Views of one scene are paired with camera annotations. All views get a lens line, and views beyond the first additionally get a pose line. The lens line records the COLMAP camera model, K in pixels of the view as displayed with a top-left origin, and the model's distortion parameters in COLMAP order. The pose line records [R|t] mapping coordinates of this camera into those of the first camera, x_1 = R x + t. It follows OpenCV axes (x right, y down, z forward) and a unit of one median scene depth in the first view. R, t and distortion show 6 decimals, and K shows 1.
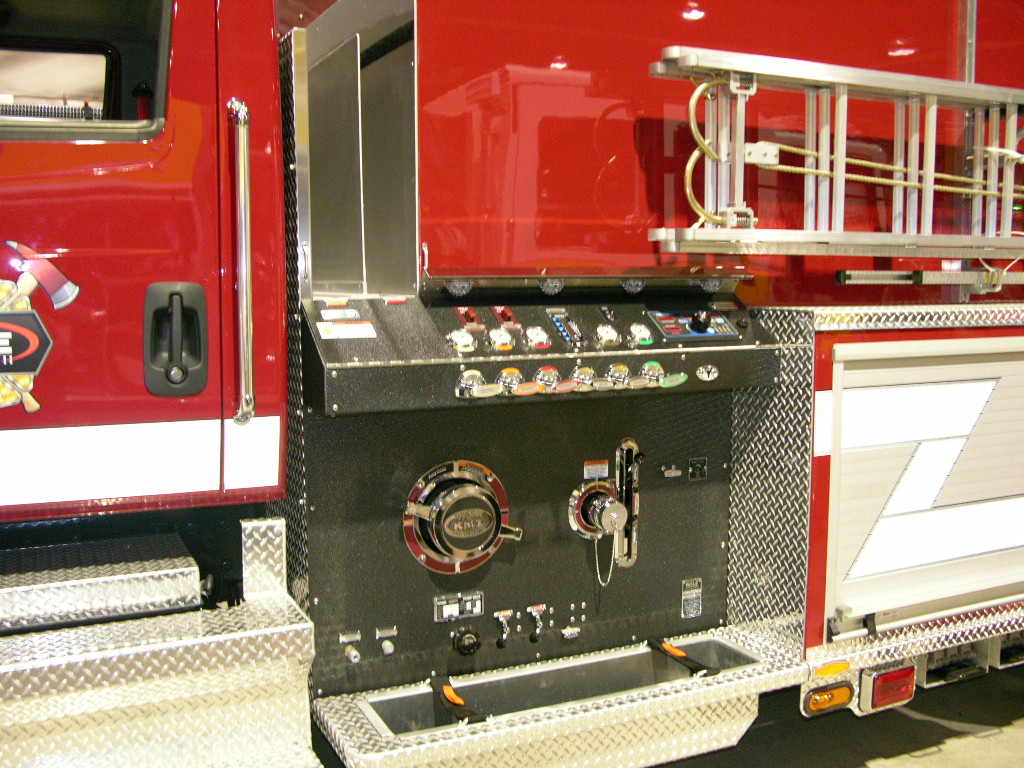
lens RADIAL K [[1066.3, 0, 508.5], [0, 1066.3, 385.1], [0, 0, 1]] dist [-0.208427, 0.254800]
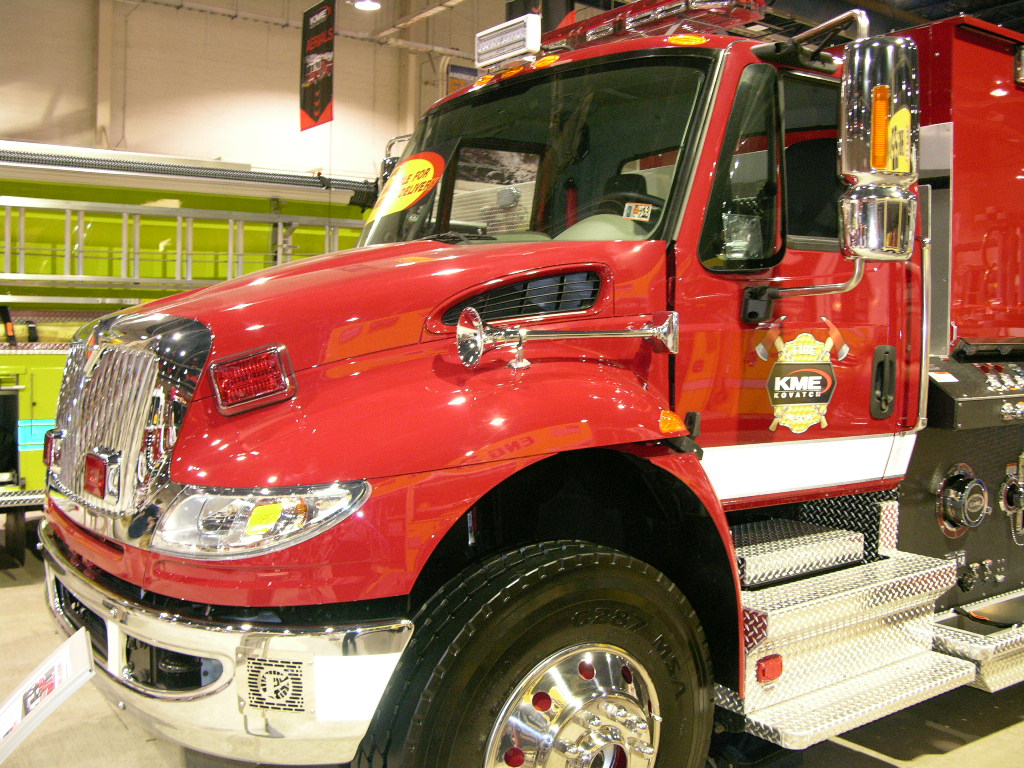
lens RADIAL K [[1066.3, 0, 508.5], [0, 1066.3, 385.1], [0, 0, 1]] dist [-0.208427, 0.254800]
pose [[0.981913, 0.003923, 0.189293, -1.089941], [0.005846, 0.998680, -0.051023, 0.034406], [-0.189243, 0.051207, 0.980594, -0.388157]]
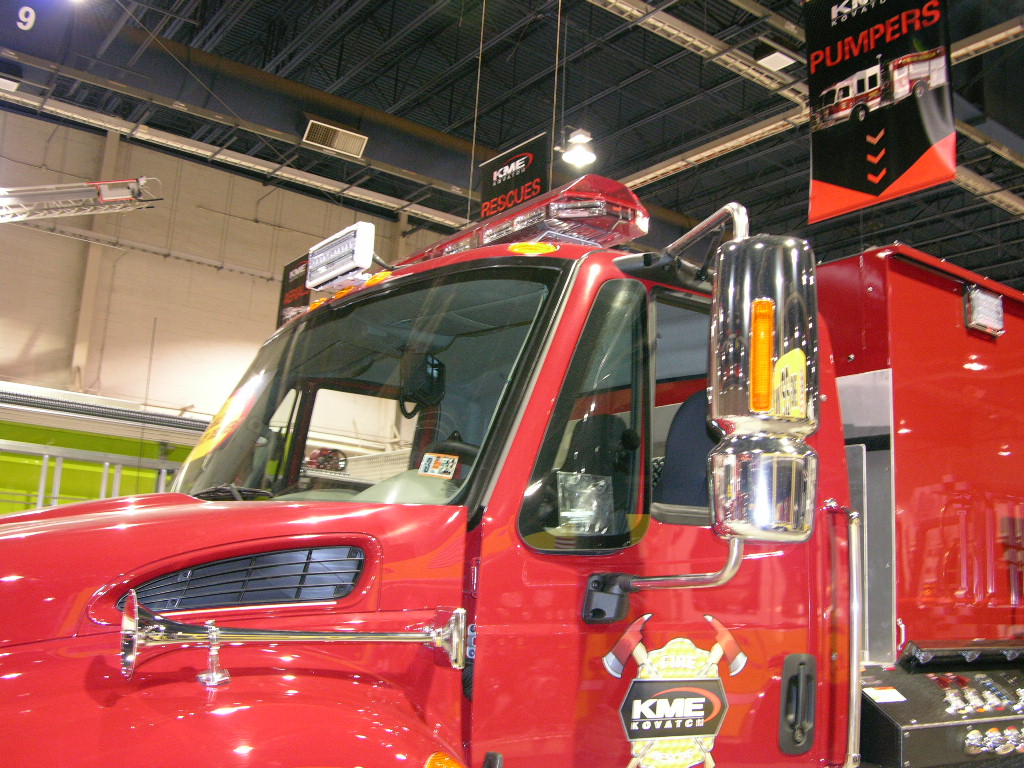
lens RADIAL K [[1066.3, 0, 508.5], [0, 1066.3, 385.1], [0, 0, 1]] dist [-0.208427, 0.254800]
pose [[0.978199, 0.089883, 0.187211, -0.822552], [-0.031424, 0.955166, -0.294399, -0.030964], [-0.205279, 0.282097, 0.937167, -0.094326]]
